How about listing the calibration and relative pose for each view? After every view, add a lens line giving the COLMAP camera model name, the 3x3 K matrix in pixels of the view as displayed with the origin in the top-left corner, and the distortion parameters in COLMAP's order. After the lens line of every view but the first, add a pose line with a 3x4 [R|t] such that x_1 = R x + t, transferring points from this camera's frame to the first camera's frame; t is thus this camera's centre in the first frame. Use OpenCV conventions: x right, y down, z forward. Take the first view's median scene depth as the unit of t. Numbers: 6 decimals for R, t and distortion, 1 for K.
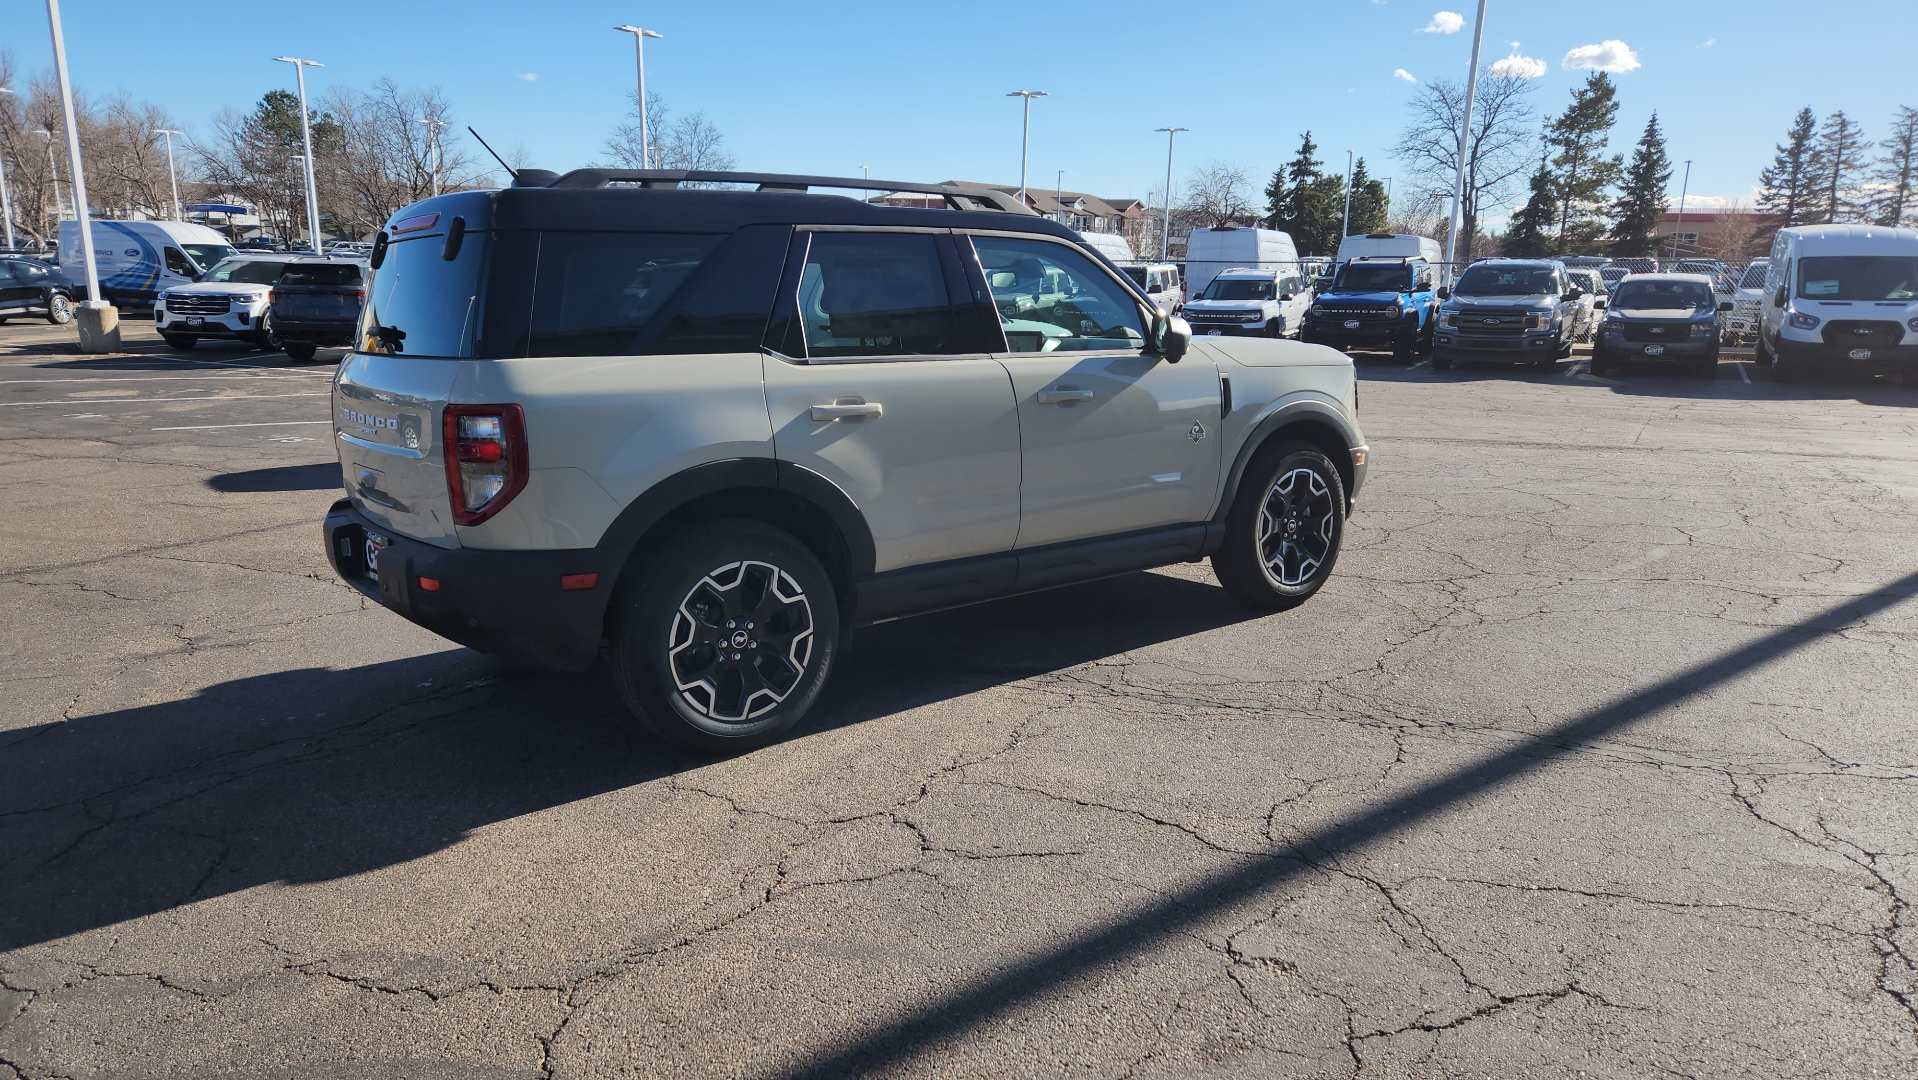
lens RADIAL K [[1289.6, 0, 956.3], [0, 1289.6, 564.4], [0, 0, 1]] dist [0.072096, -0.055321]
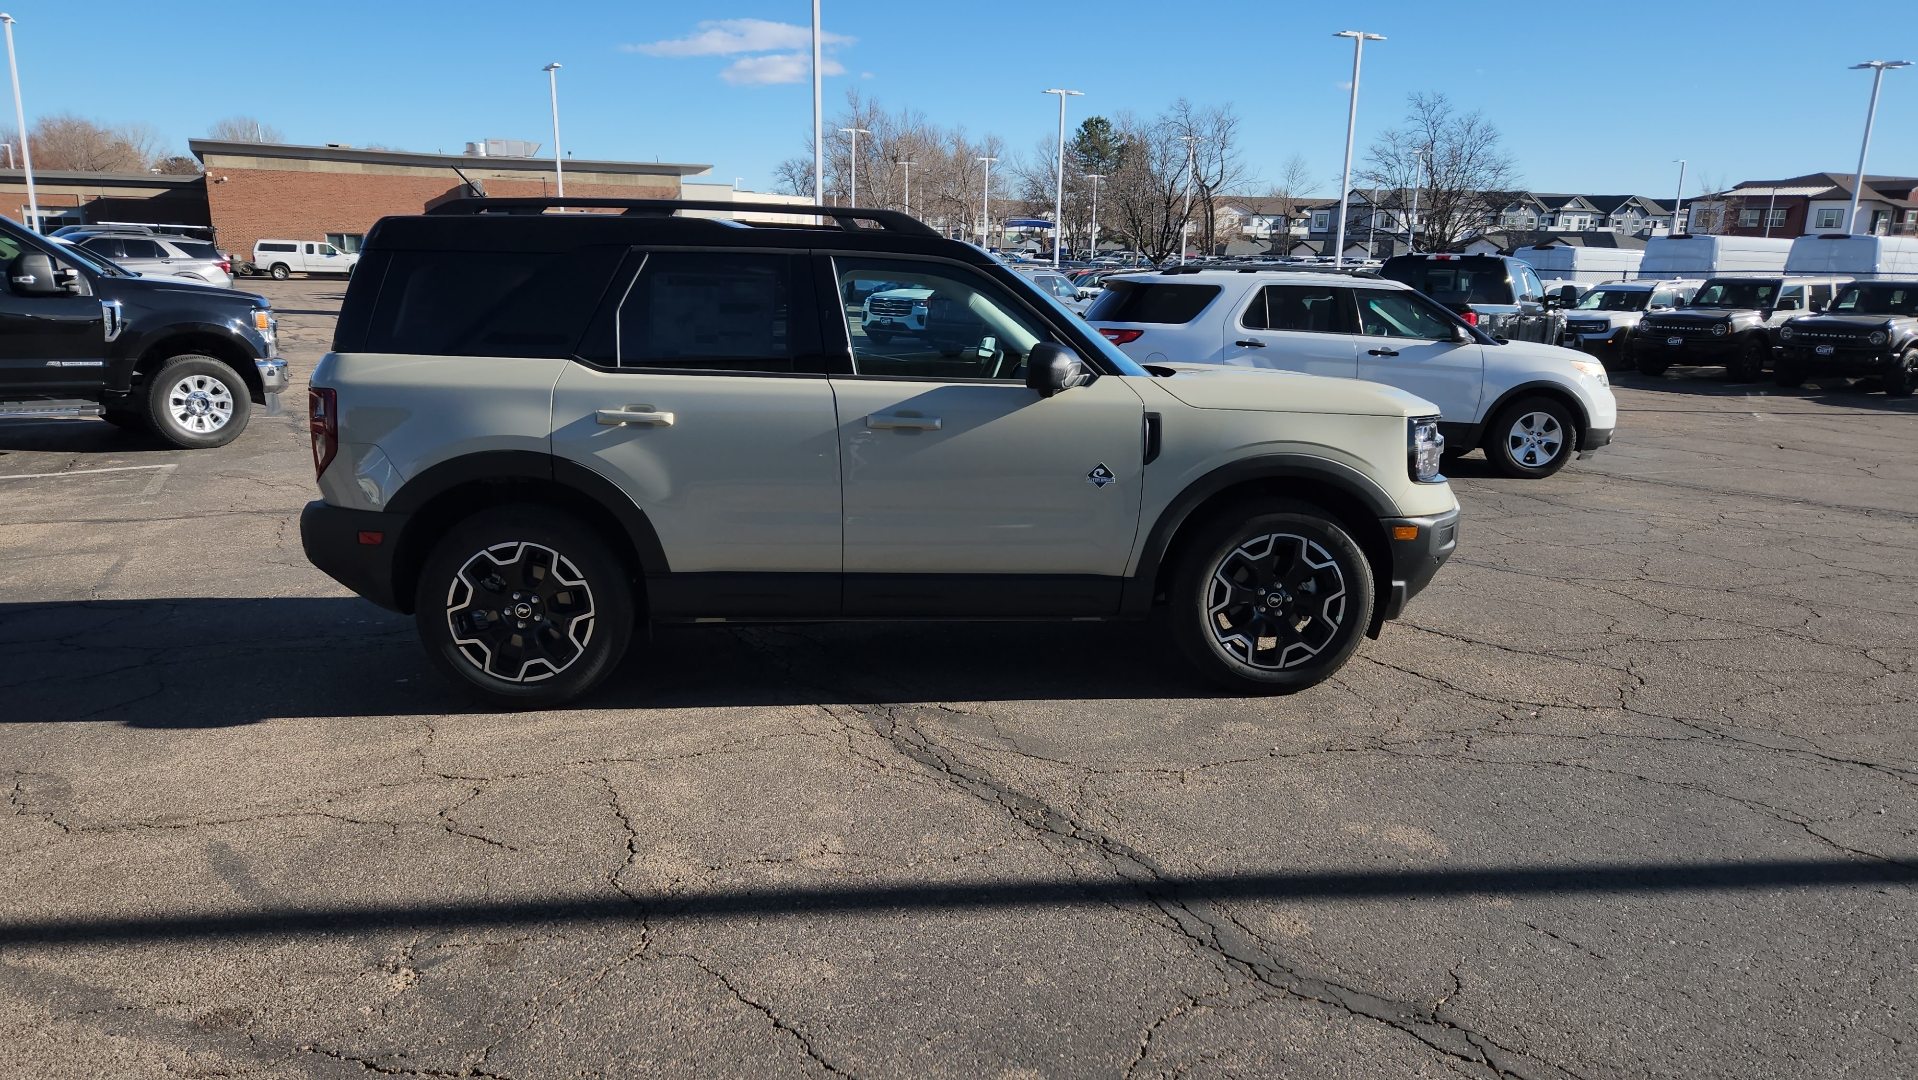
lens RADIAL K [[1297.6, 0, 944.7], [0, 1297.6, 564.0], [0, 0, 1]] dist [0.074299, -0.063082]
pose [[0.830601, 0.135504, -0.540130, 0.511935], [-0.139316, 0.989663, 0.034042, -0.049550], [0.539160, 0.046974, 0.840893, 0.159789]]
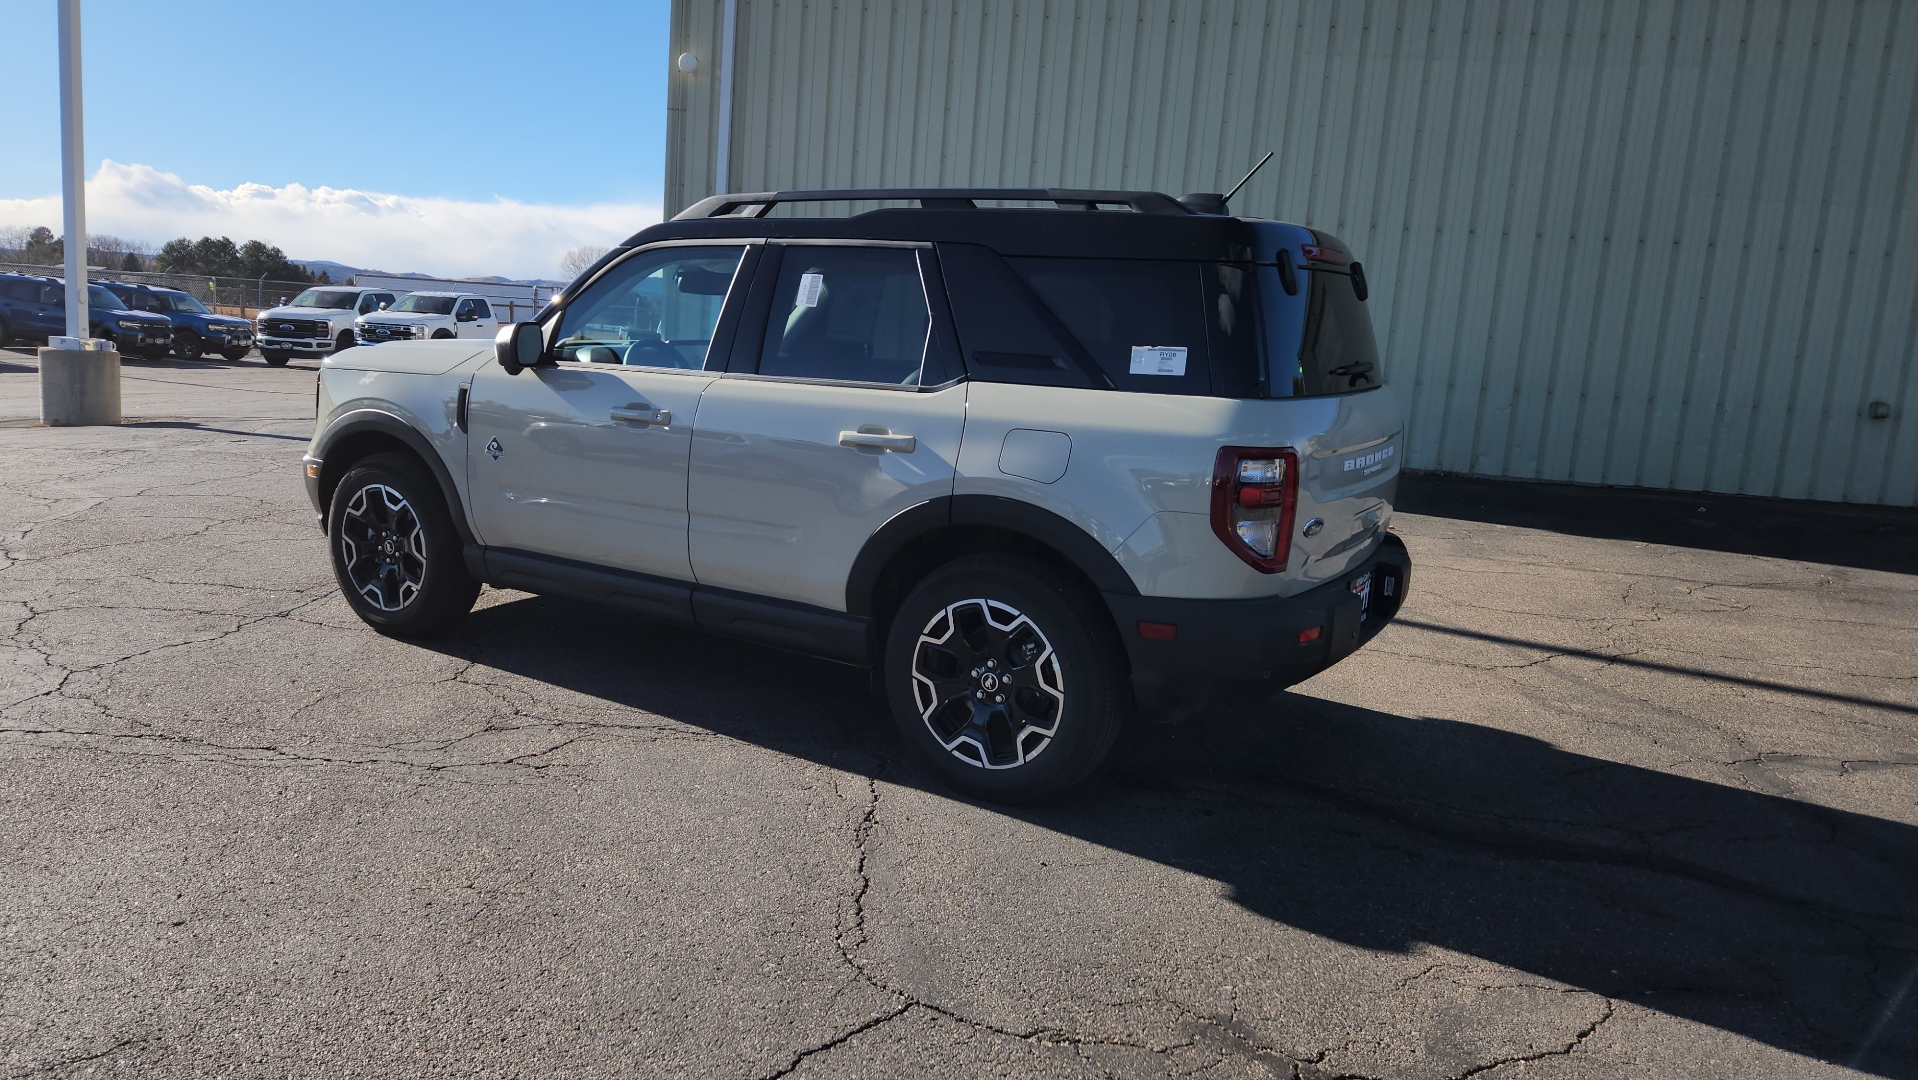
lens RADIAL K [[1303.4, 0, 919.1], [0, 1303.4, 540.6], [0, 0, 1]] dist [0.071840, -0.056329]
pose [[-0.334073, -0.171789, 0.926760, -0.868317], [0.148808, 0.961306, 0.231834, -0.226812], [-0.930726, 0.215359, -0.295583, 1.113190]]
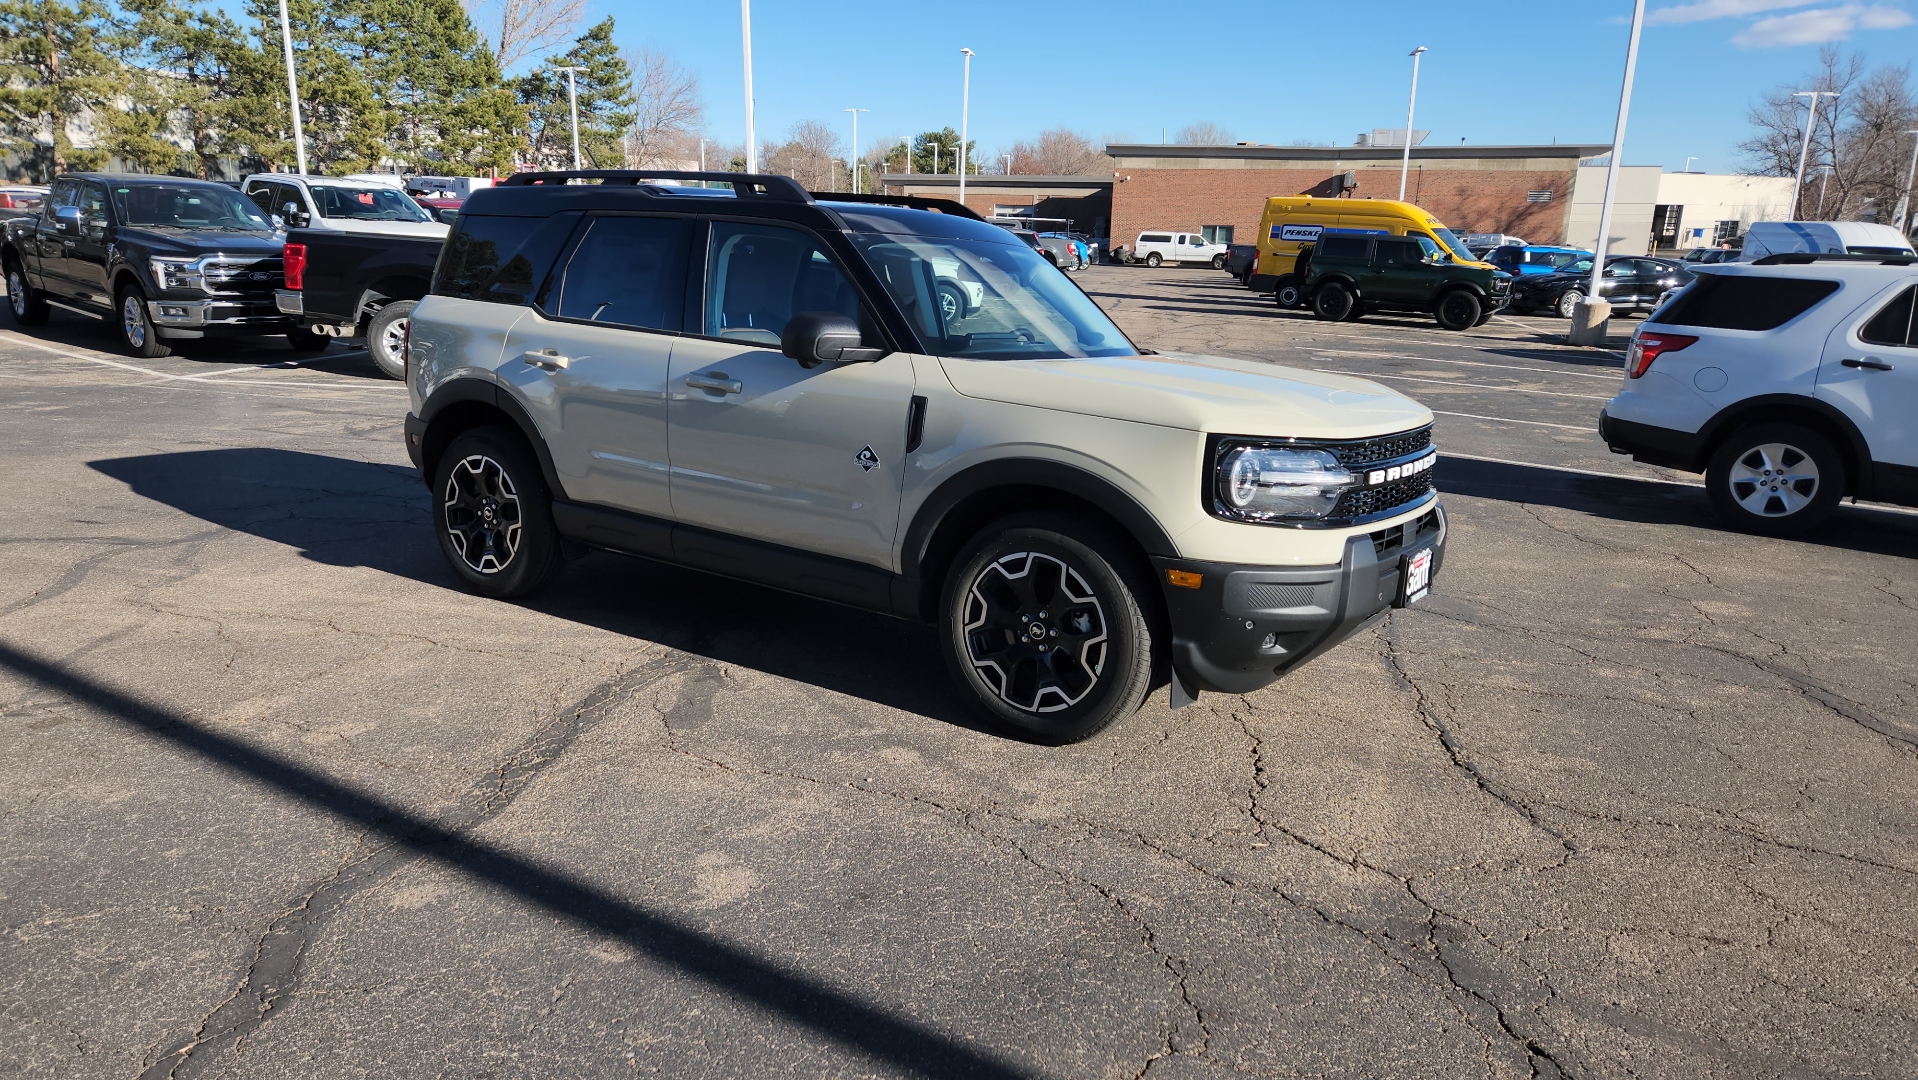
lens RADIAL K [[1301.6, 0, 925.6], [0, 1301.6, 545.3], [0, 0, 1]] dist [0.074450, -0.059920]
pose [[0.286803, 0.228849, -0.930254, 0.857929], [-0.245797, 0.956120, 0.159432, -0.166298], [0.925920, 0.182928, 0.330468, 0.664763]]
